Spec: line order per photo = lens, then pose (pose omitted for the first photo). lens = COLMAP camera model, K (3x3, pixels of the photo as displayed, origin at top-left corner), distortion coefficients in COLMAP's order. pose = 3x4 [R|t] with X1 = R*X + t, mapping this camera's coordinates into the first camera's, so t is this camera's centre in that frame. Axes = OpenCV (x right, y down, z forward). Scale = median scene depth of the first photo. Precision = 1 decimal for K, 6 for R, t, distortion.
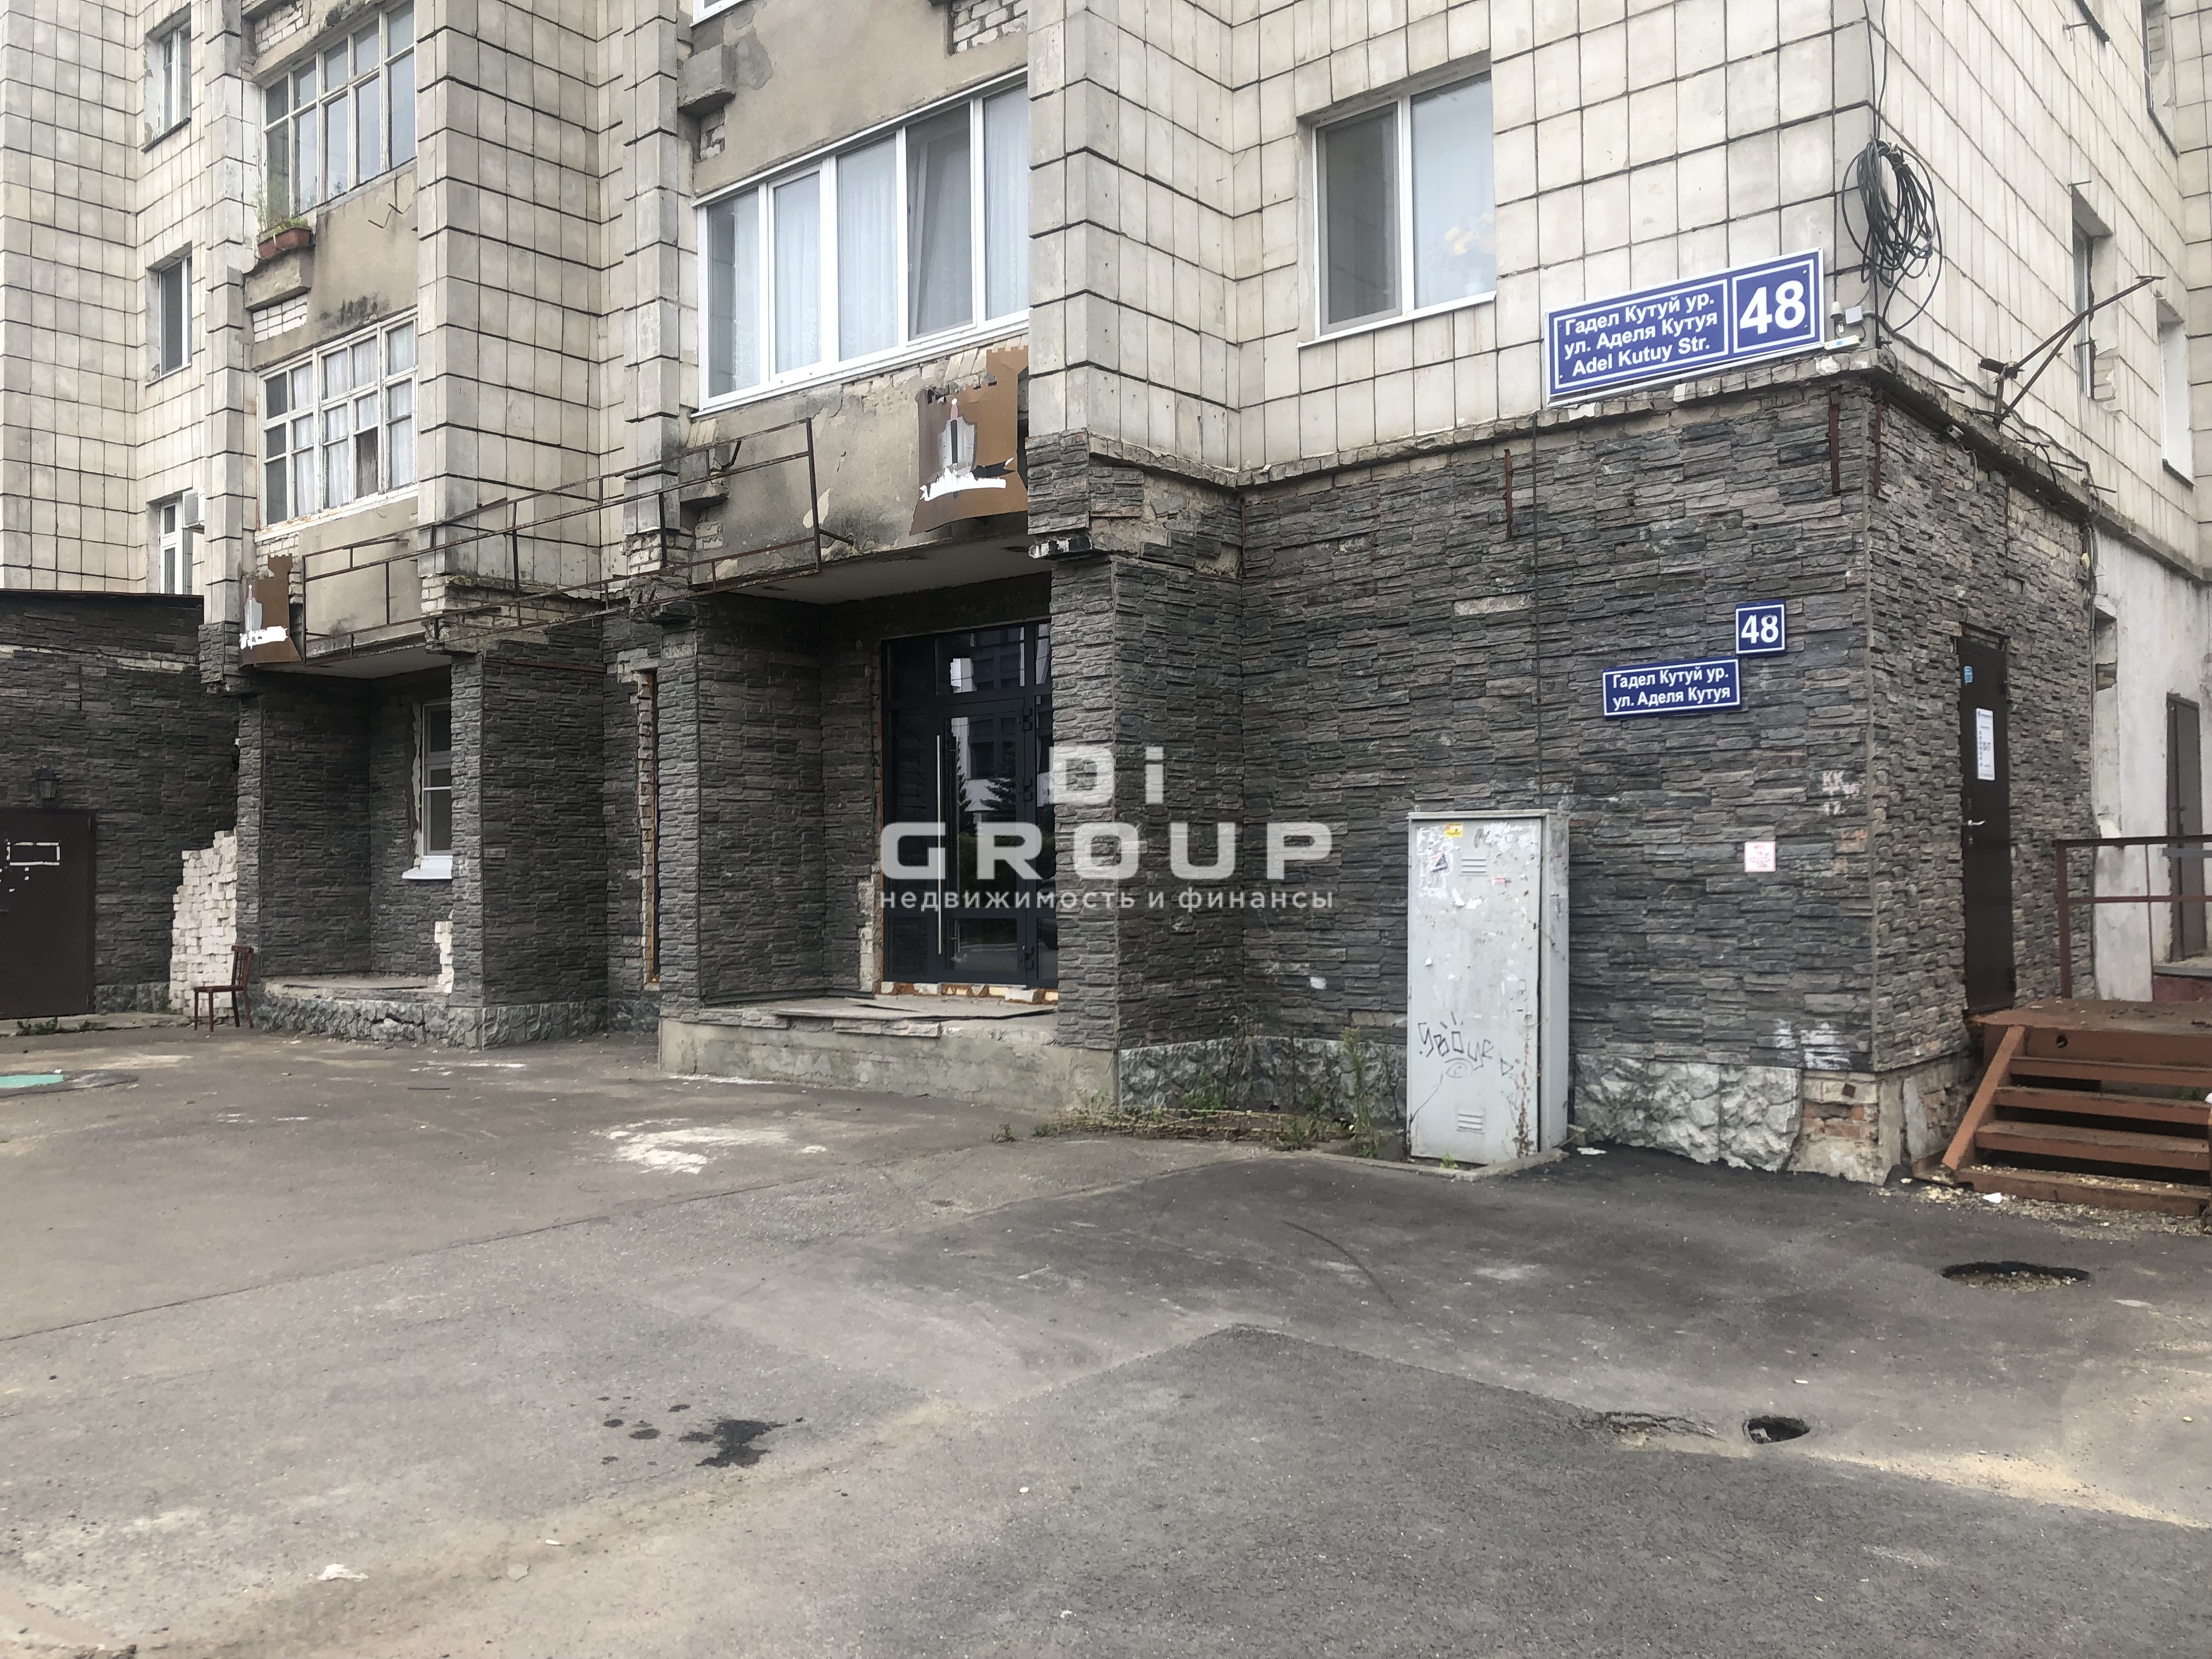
lens RADIAL K [[1808.2, 0, 1109.0], [0, 1808.2, 845.3], [0, 0, 1]] dist [0.056098, -0.054722]
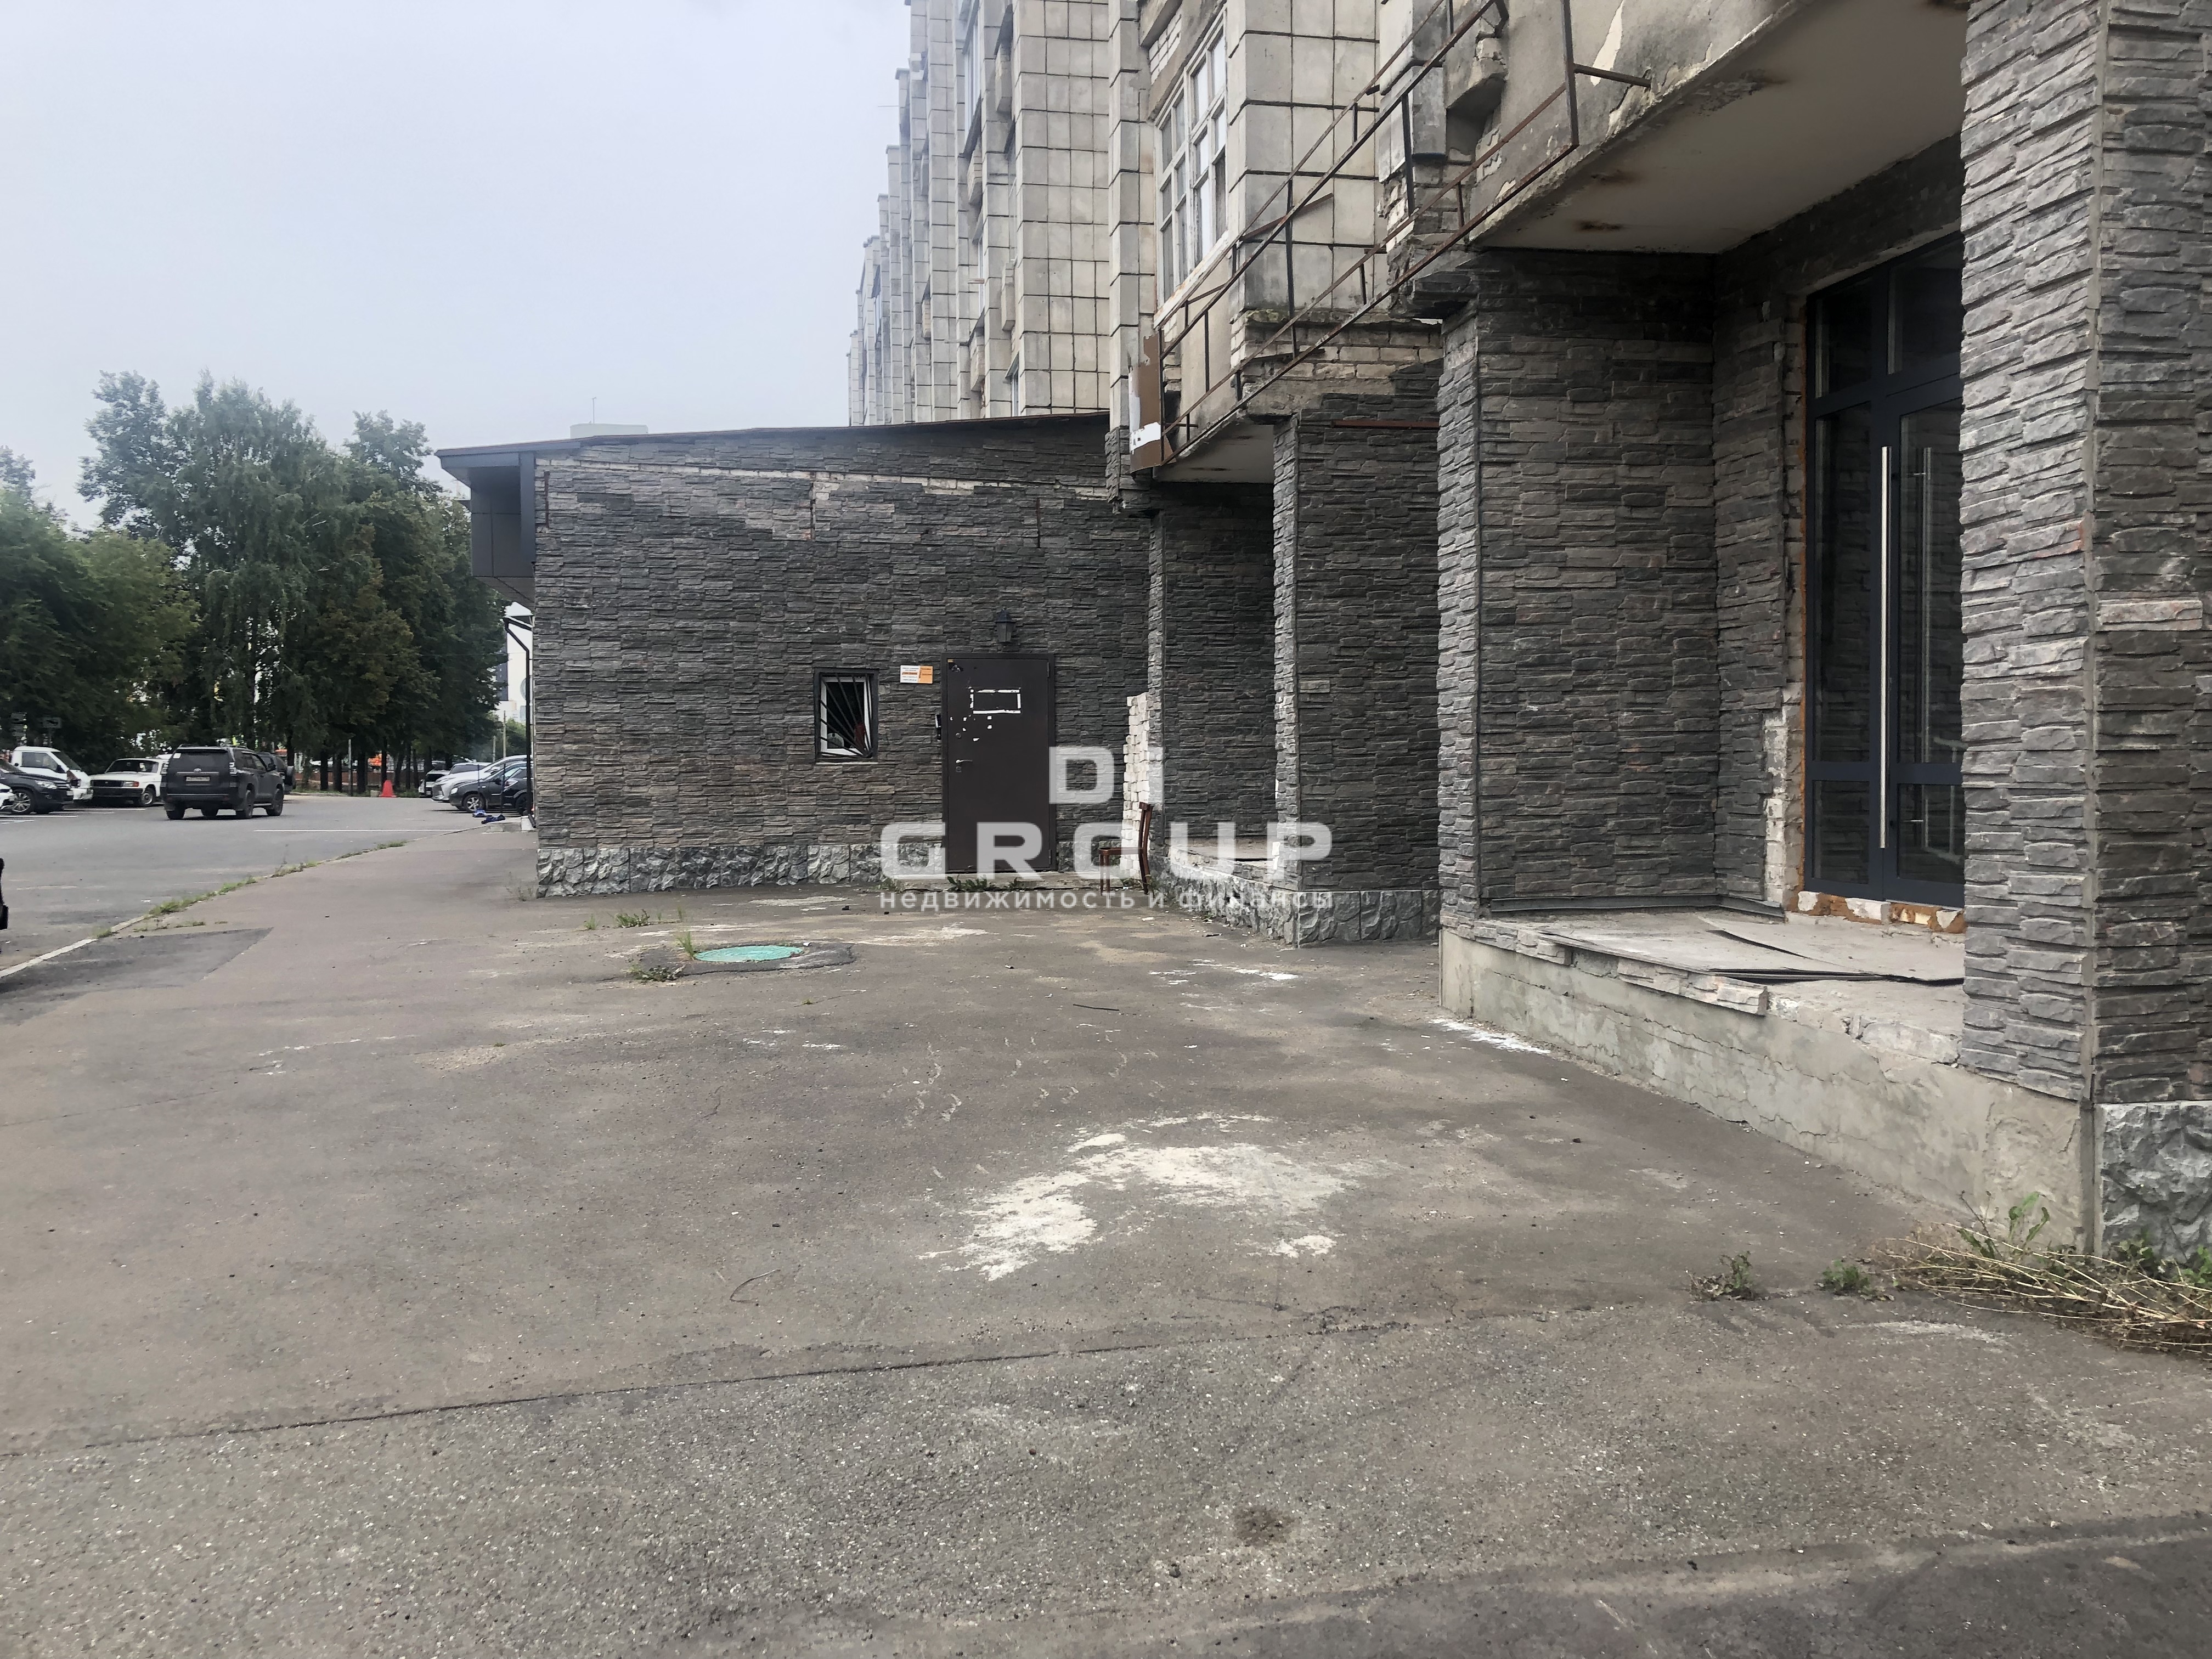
lens RADIAL K [[1808.2, 0, 1113.2], [0, 1808.2, 822.9], [0, 0, 1]] dist [0.056098, -0.054722]
pose [[0.775384, 0.027752, -0.630880, 0.073219], [0.013814, 0.998049, 0.060882, 0.015209], [0.631339, -0.055922, 0.773488, 0.414070]]
